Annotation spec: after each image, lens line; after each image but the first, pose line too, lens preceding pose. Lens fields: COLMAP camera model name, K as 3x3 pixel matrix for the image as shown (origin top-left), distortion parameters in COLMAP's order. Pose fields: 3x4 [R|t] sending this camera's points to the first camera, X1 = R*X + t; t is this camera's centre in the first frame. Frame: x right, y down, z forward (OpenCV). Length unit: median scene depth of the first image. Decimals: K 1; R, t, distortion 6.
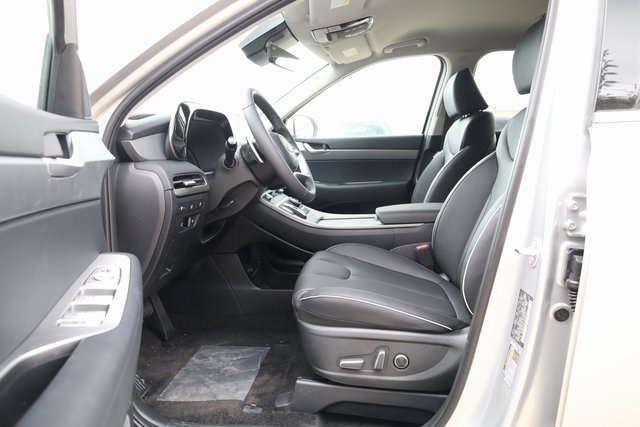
lens RADIAL K [[445.3, 0, 320.0], [0, 445.3, 213.5], [0, 0, 1]] dist [-0.004889, -0.000040]
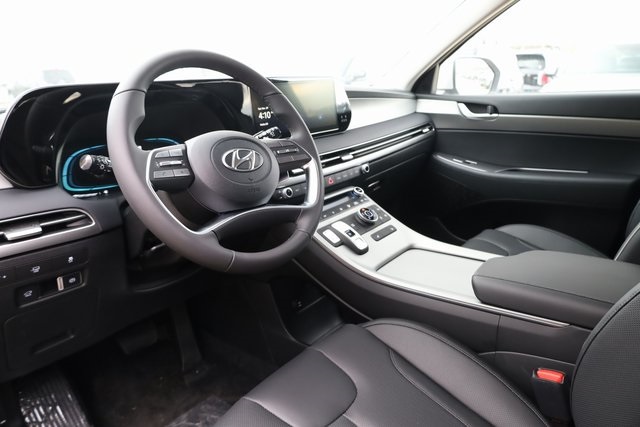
lens RADIAL K [[445.3, 0, 320.0], [0, 445.3, 213.5], [0, 0, 1]] dist [-0.004889, -0.000040]
pose [[0.845421, 0.150654, -0.512413, 0.222730], [-0.066752, 0.981675, 0.178488, -0.148145], [0.529913, -0.116693, 0.839985, 0.467427]]
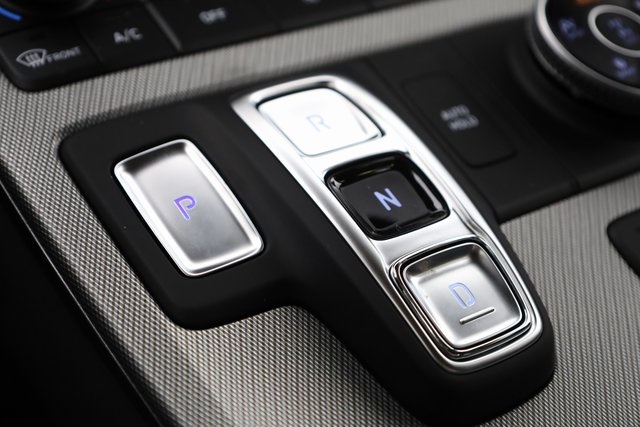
lens RADIAL K [[1225.8, 0, 320.0], [0, 1225.8, 213.5], [0, 0, 1]] dist [-0.019716, -0.108300]
pose [[0.689400, 0.288916, -0.664271, 0.055256], [-0.099426, 0.946080, 0.308297, -0.063498], [0.717525, -0.146494, 0.680953, 0.881224]]
